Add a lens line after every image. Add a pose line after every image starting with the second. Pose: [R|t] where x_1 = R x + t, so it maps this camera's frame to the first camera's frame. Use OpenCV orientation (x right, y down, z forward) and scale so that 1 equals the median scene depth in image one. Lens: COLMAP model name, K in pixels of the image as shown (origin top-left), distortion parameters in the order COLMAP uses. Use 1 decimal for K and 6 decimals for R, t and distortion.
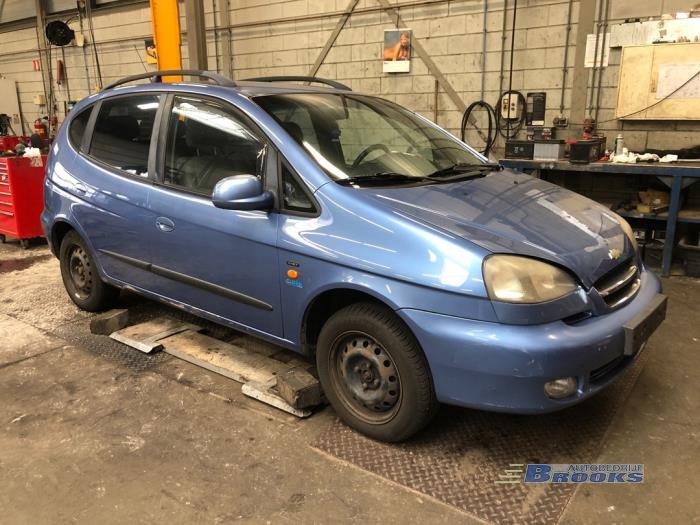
lens RADIAL K [[592.4, 0, 350.0], [0, 592.4, 262.5], [0, 0, 1]] dist [0.011780, 0.014594]
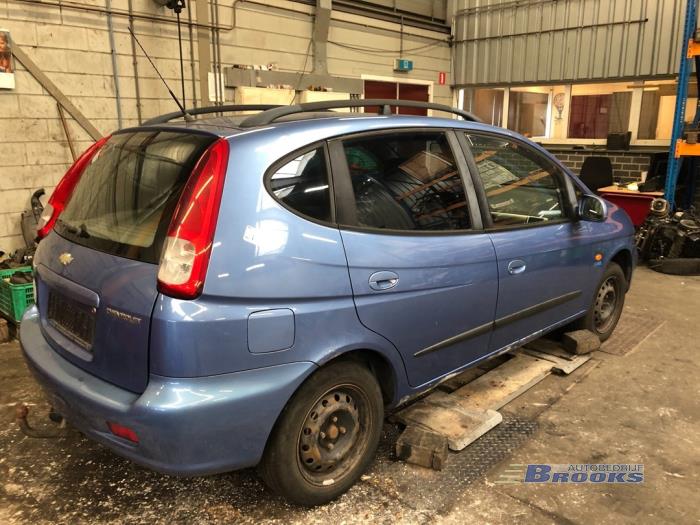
lens RADIAL K [[592.4, 0, 350.0], [0, 592.4, 262.5], [0, 0, 1]] dist [0.011780, 0.014594]
pose [[0.082662, -0.219239, 0.972163, -1.014218], [0.250747, 0.948695, 0.192626, -0.258311], [-0.964517, 0.227844, 0.133394, 0.910777]]
